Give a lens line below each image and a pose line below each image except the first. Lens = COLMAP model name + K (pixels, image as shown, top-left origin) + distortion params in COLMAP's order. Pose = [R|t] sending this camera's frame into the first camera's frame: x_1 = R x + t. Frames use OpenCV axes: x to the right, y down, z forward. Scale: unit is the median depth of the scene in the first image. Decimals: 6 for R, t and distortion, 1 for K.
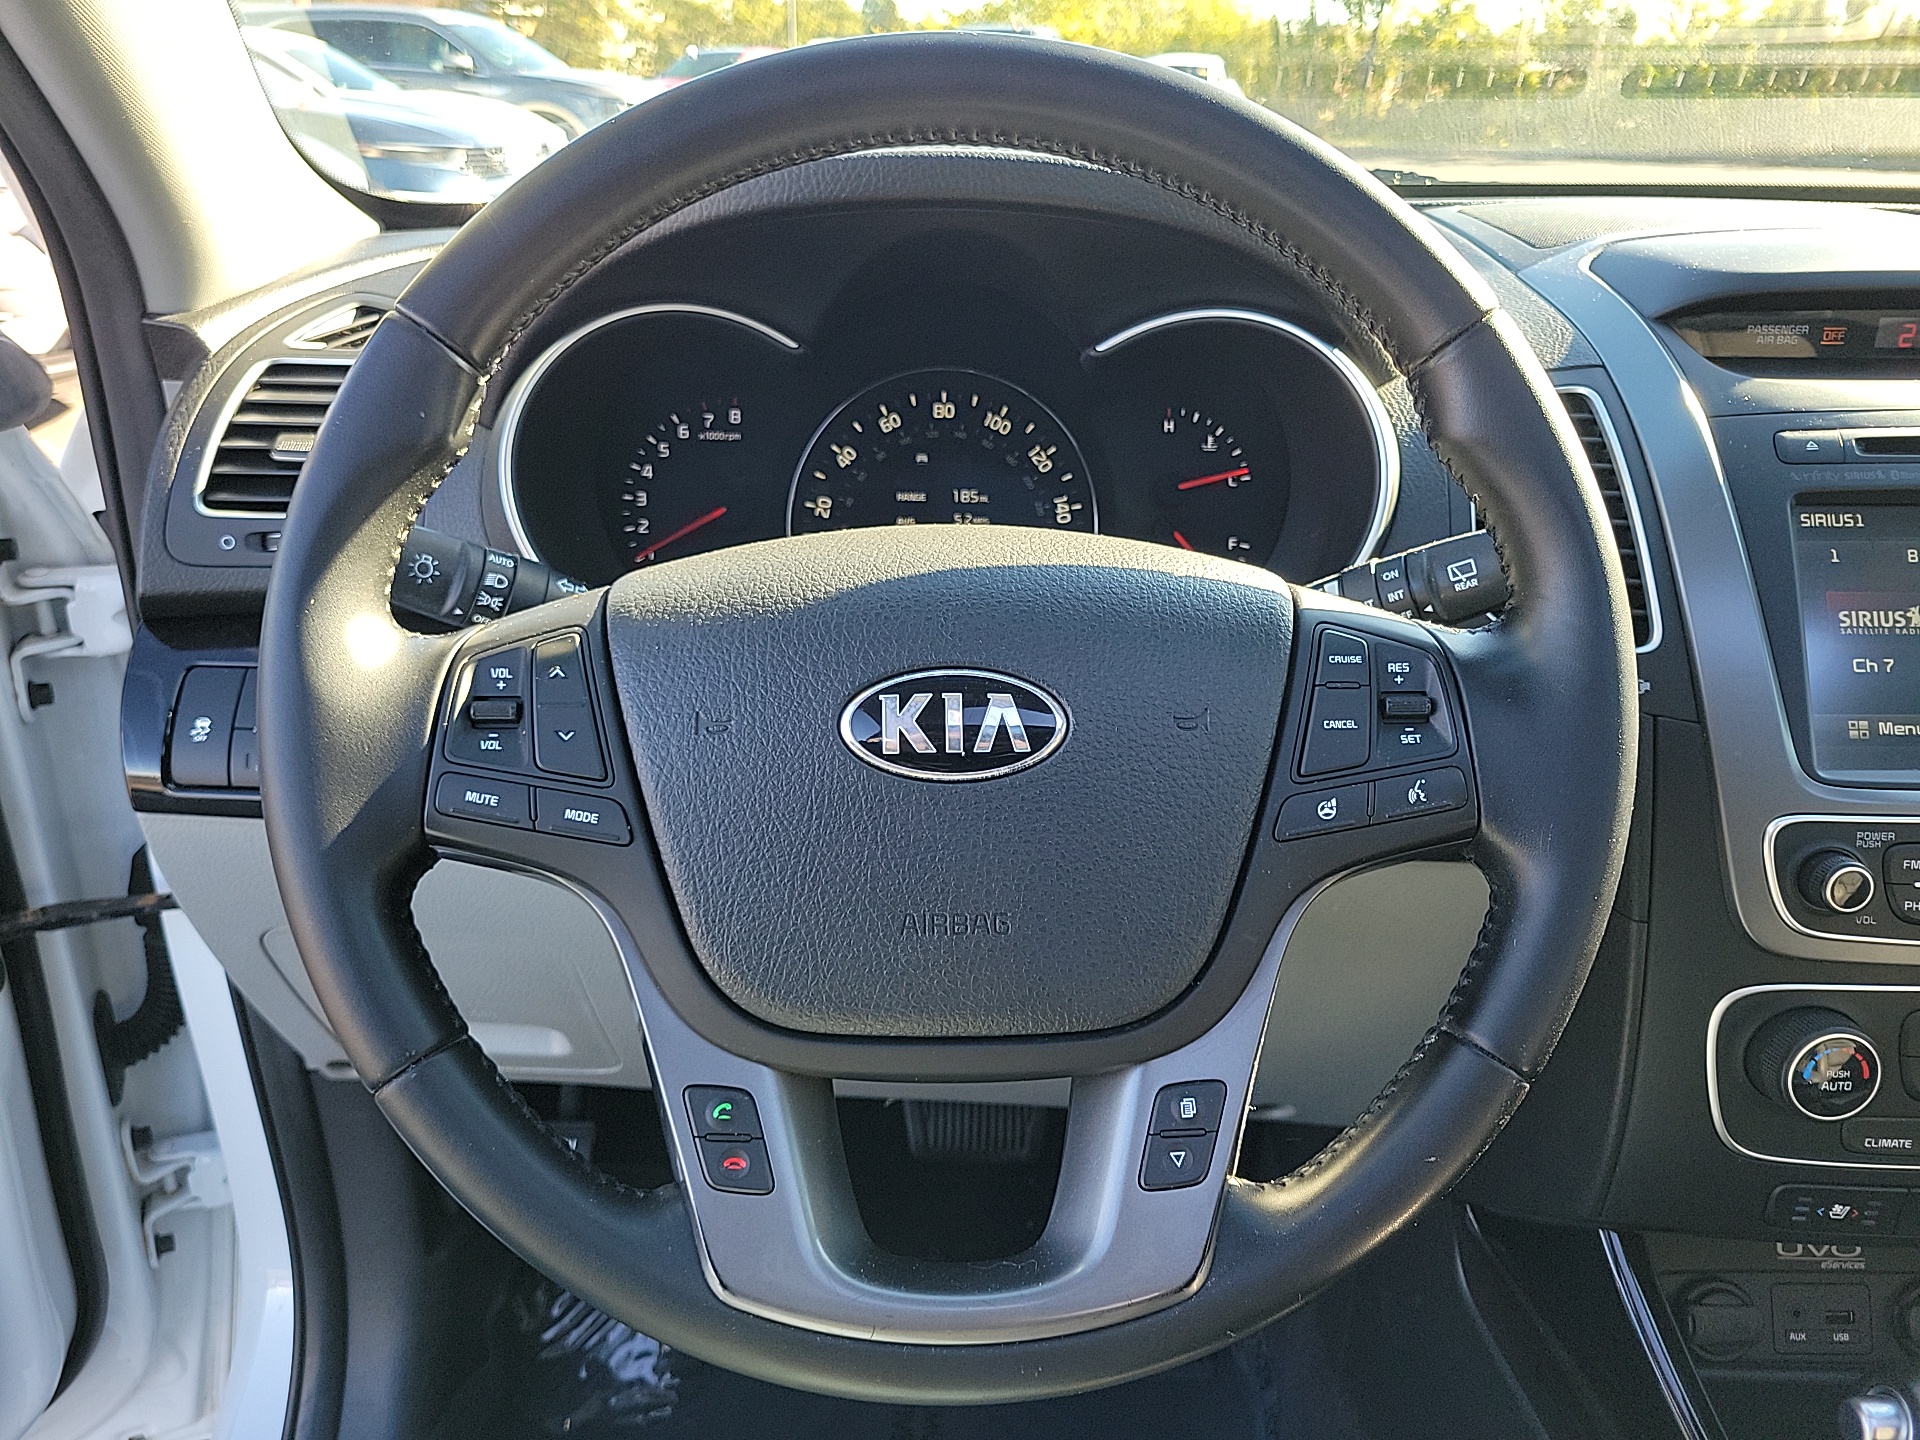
lens RADIAL K [[1464.3, 0, 936.7], [0, 1464.3, 729.6], [0, 0, 1]] dist [0.042097, -0.036598]
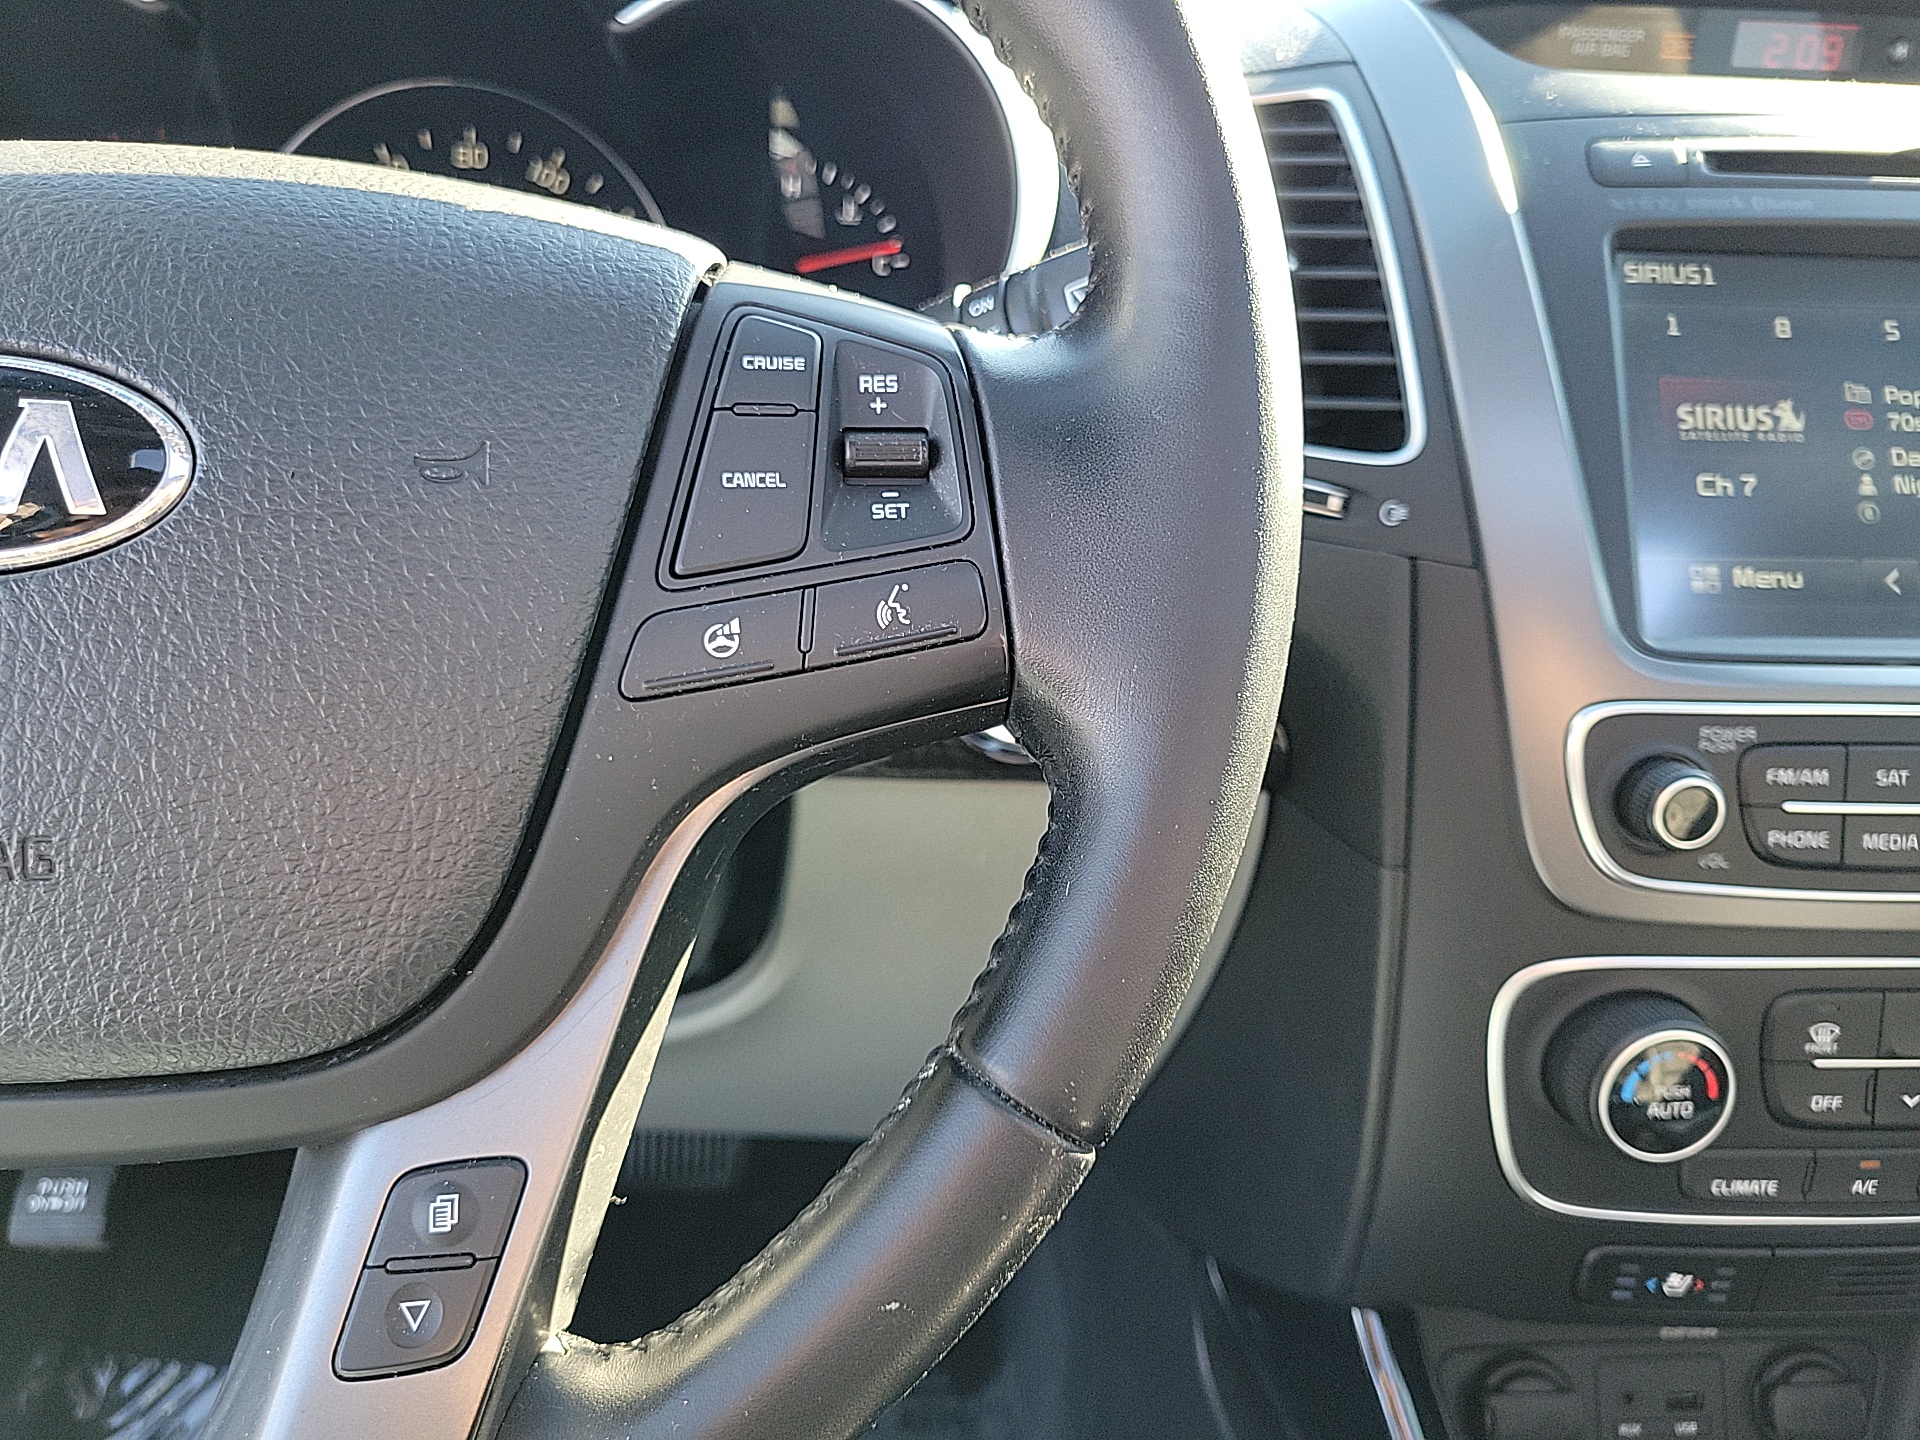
lens RADIAL K [[1464.3, 0, 941.1], [0, 1464.3, 715.2], [0, 0, 1]] dist [0.042097, -0.036598]
pose [[0.997729, 0.001282, 0.067343, 0.201225], [-0.001627, 0.999986, 0.005075, 0.051450], [-0.067335, -0.005173, 0.997717, 0.306863]]
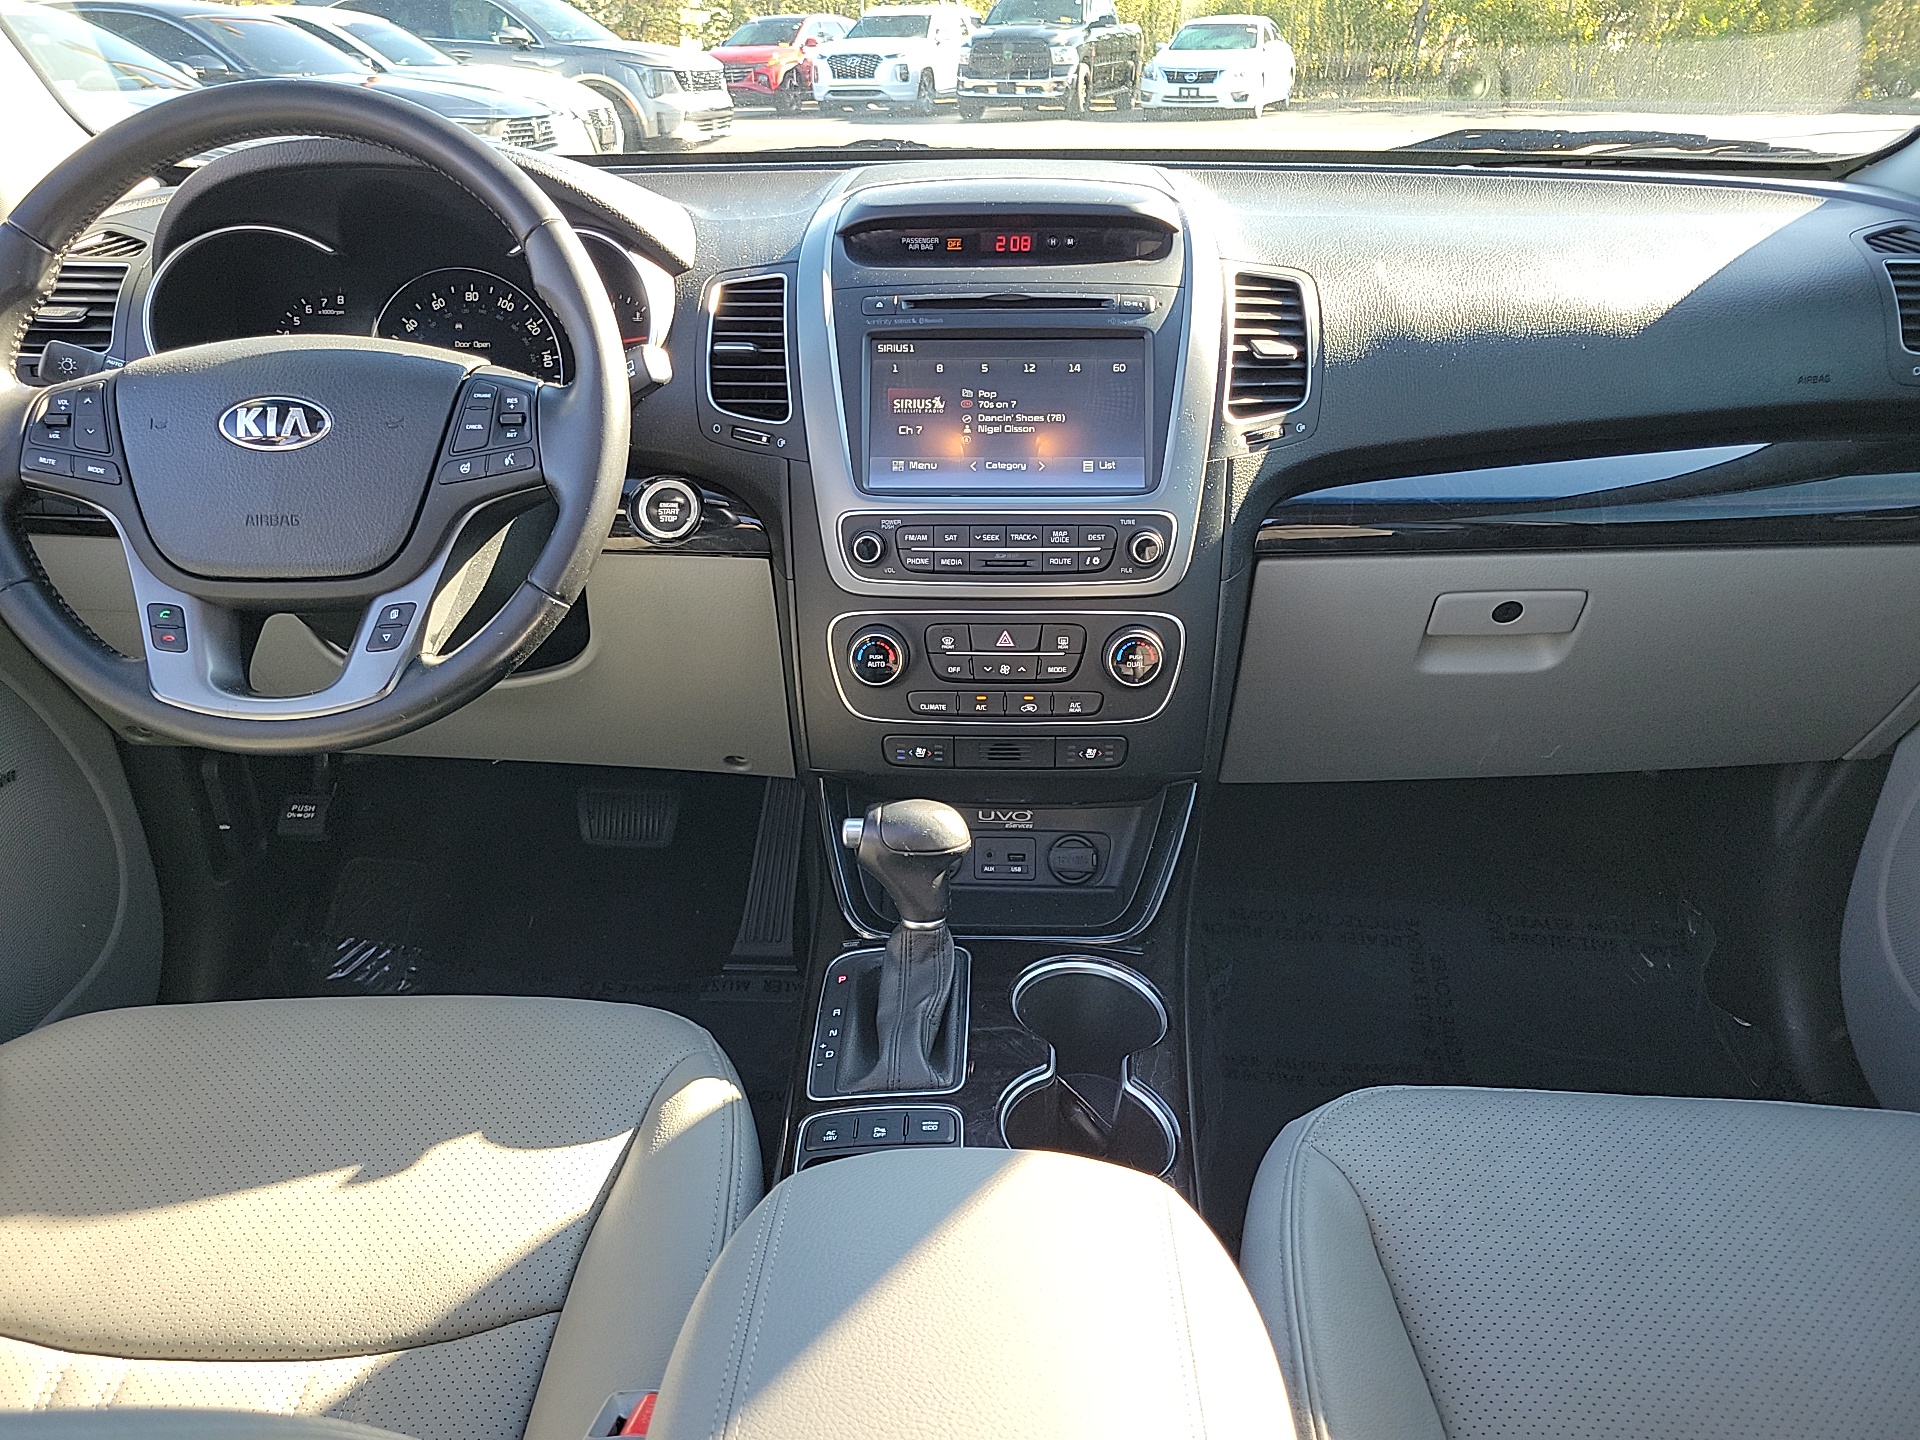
lens RADIAL K [[1464.3, 0, 982.6], [0, 1464.3, 713.6], [0, 0, 1]] dist [0.042097, -0.036598]
pose [[0.999339, 0.002848, -0.036247, 0.686370], [-0.002331, 0.999895, 0.014299, 0.235664], [0.036284, -0.014205, 0.999241, -0.653060]]
